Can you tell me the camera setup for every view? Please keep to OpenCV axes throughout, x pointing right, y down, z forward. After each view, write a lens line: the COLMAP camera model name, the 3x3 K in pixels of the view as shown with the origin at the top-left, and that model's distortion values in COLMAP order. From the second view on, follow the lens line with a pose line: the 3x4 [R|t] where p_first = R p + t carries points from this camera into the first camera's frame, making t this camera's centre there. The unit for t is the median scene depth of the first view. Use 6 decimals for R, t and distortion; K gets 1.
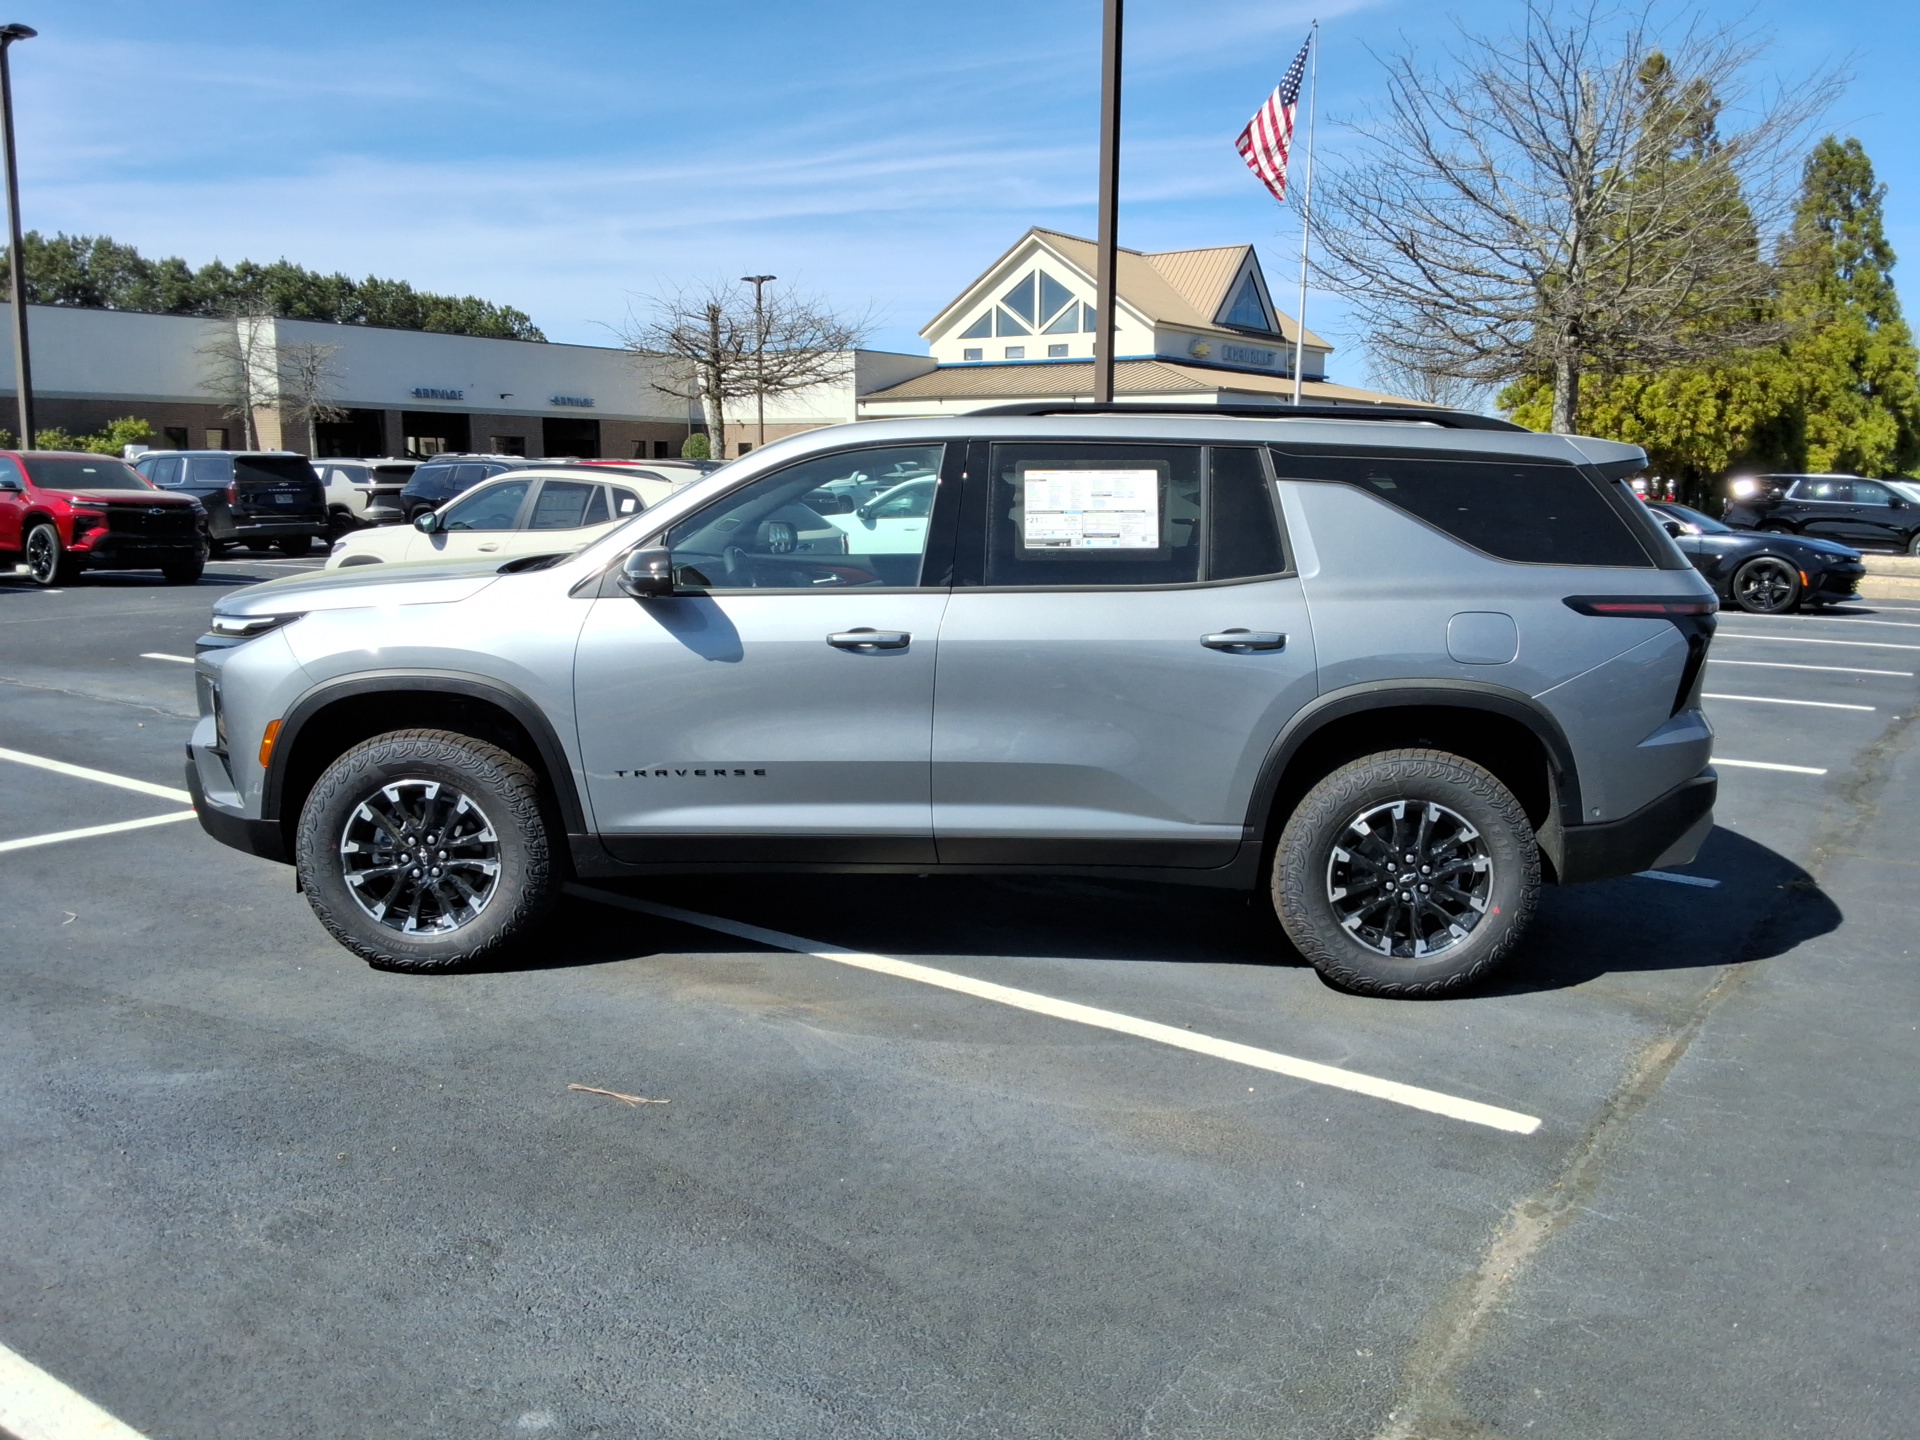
lens RADIAL K [[1540.4, 0, 967.8], [0, 1540.4, 685.3], [0, 0, 1]] dist [0.101819, -0.155404]
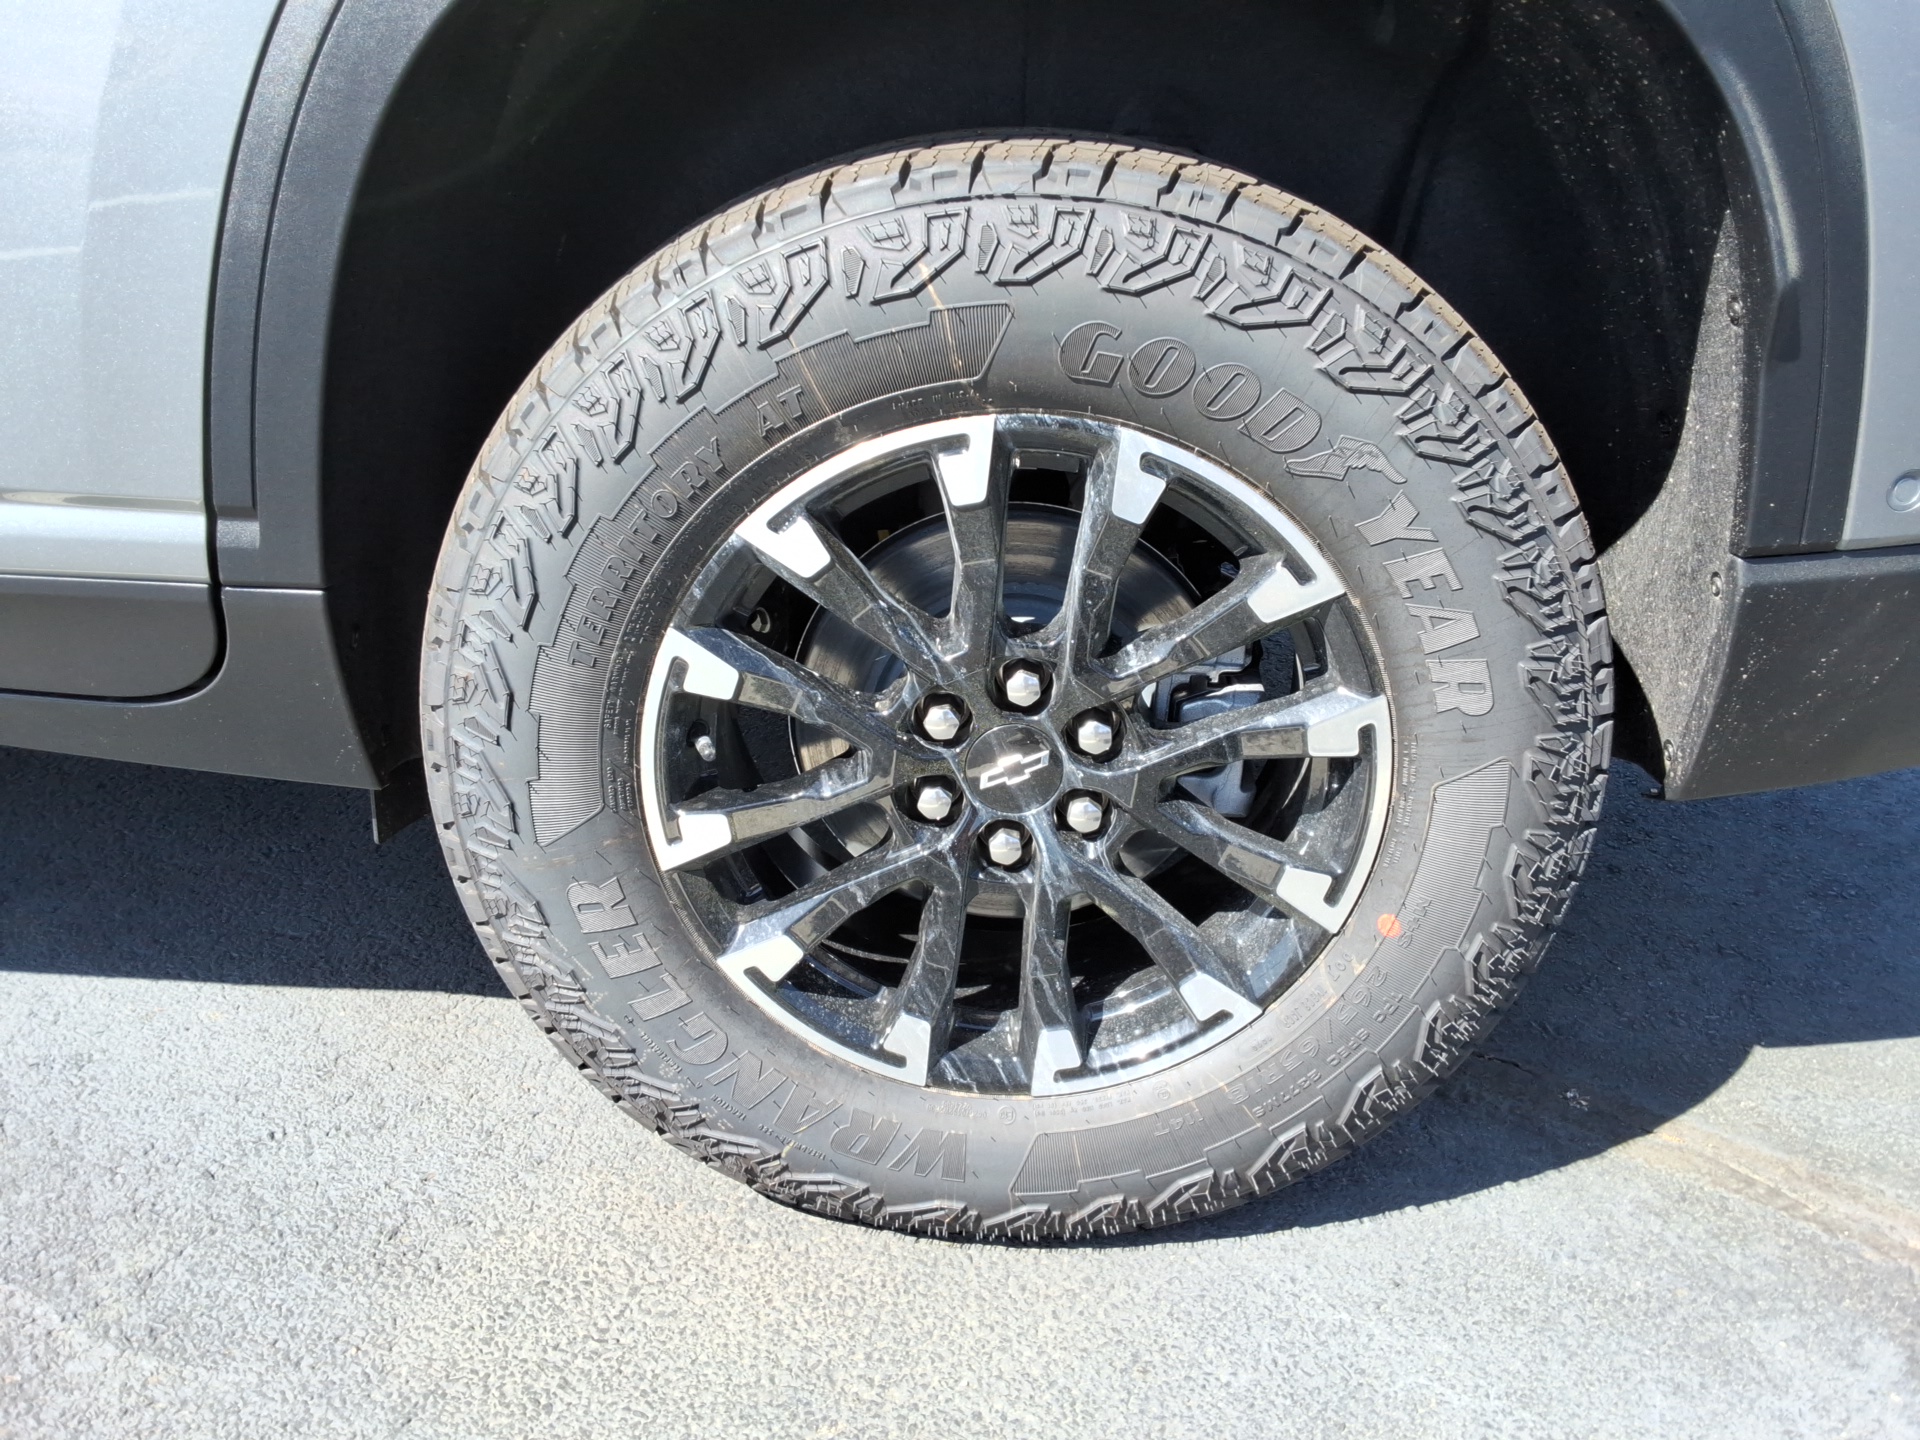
lens RADIAL K [[1540.4, 0, 960.2], [0, 1540.4, 706.2], [0, 0, 1]] dist [0.101819, -0.155404]
pose [[0.999044, 0.024928, 0.035911, 0.070349], [-0.032773, 0.970739, 0.237890, 0.016481], [-0.028930, -0.238840, 0.970628, 0.207212]]
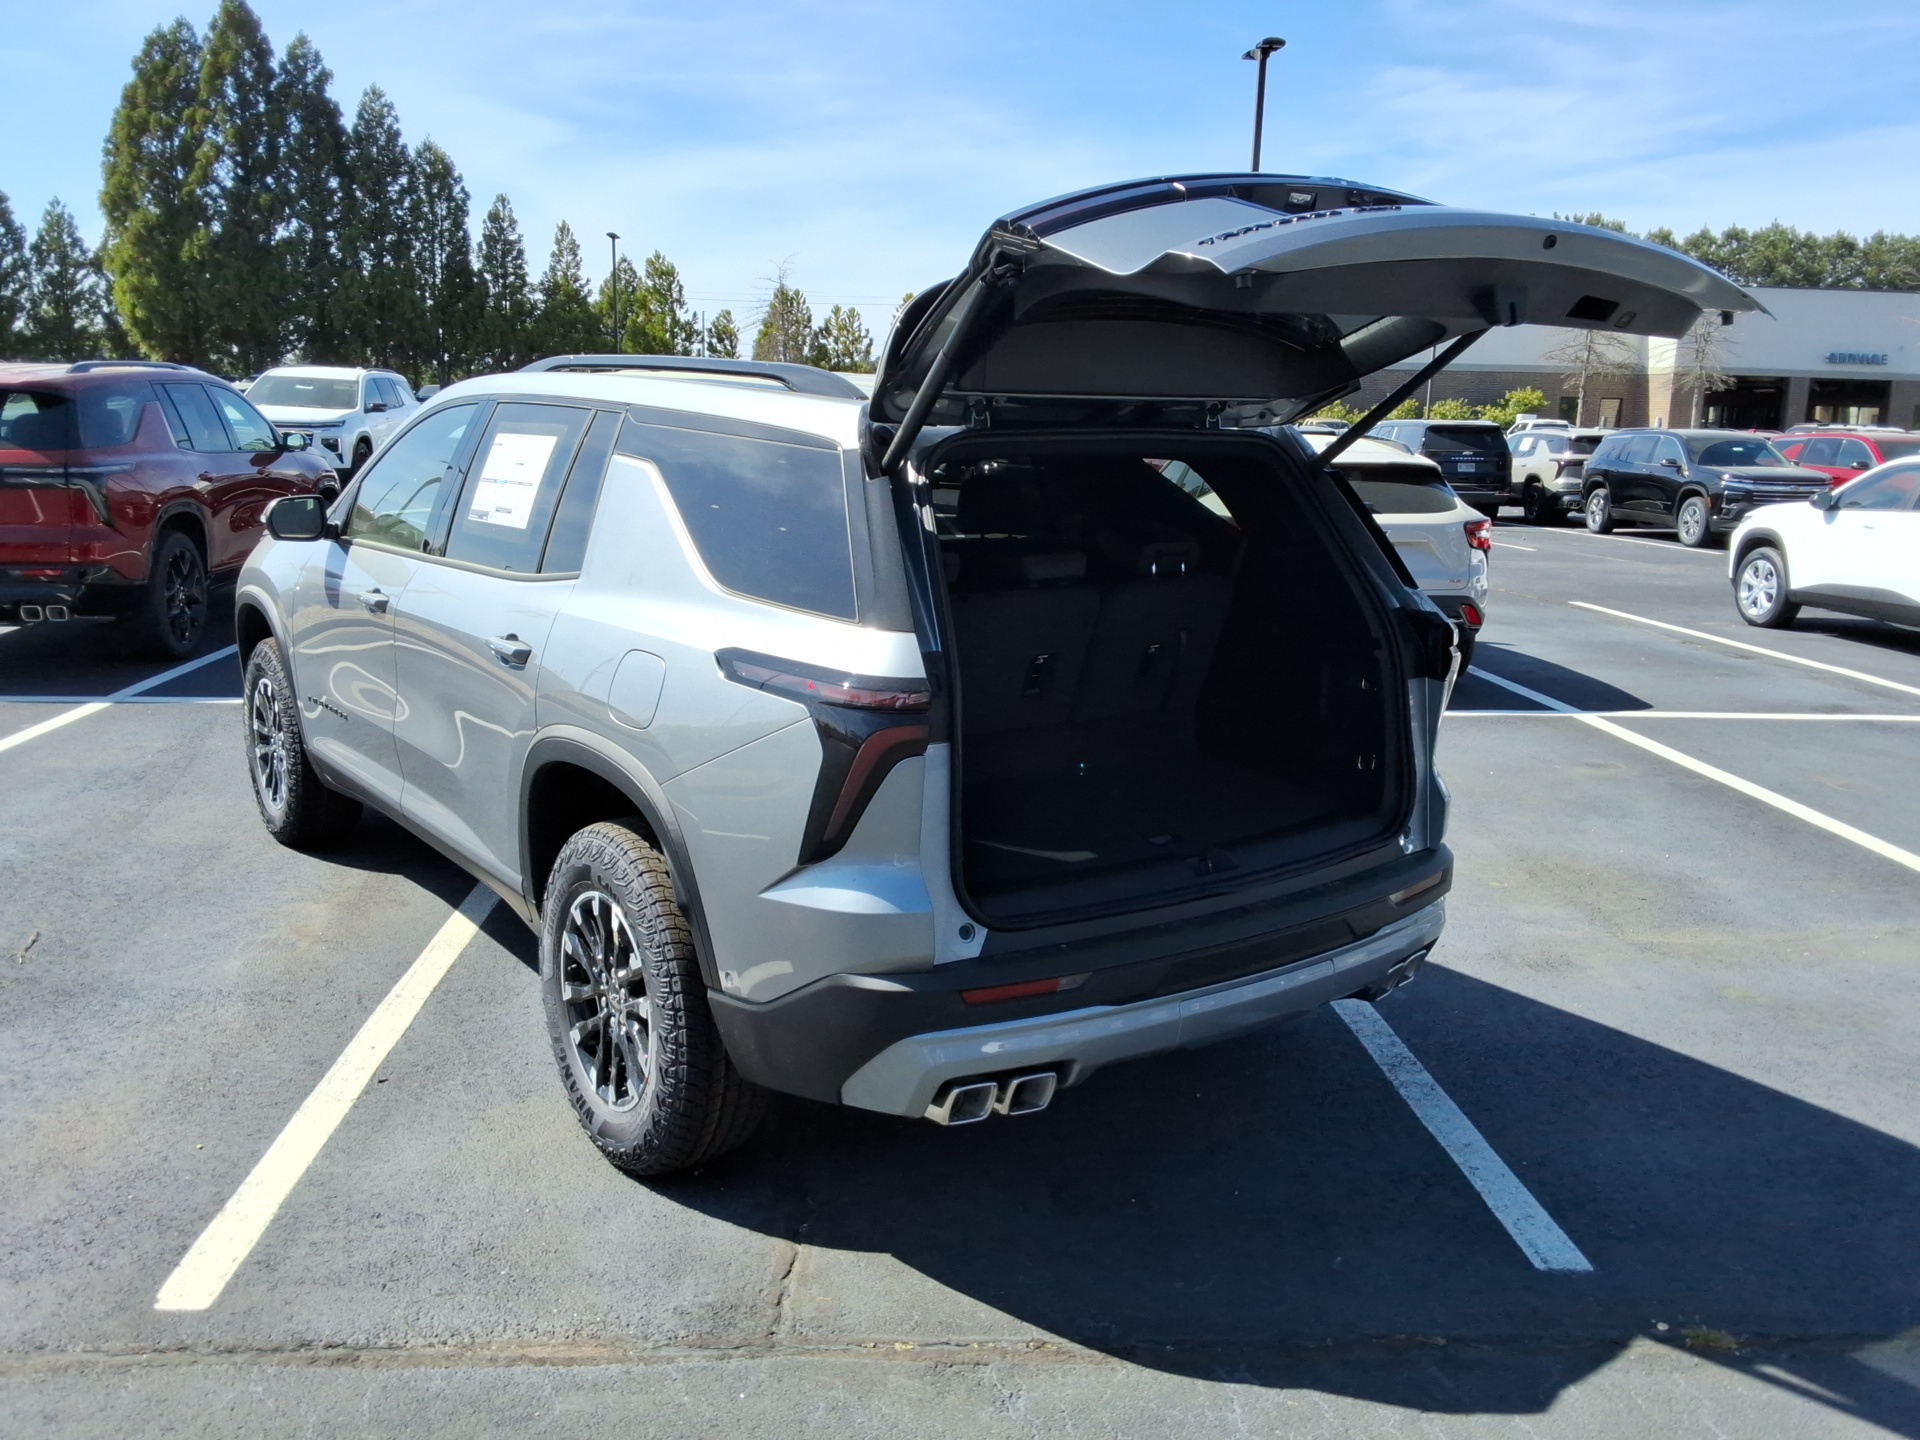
lens RADIAL K [[1540.4, 0, 975.6], [0, 1540.4, 688.0], [0, 0, 1]] dist [0.101819, -0.155404]
pose [[0.626439, 0.147684, -0.765352, 0.245439], [-0.132209, 0.987792, 0.082393, -0.027727], [0.768177, 0.049572, 0.638316, 0.171790]]
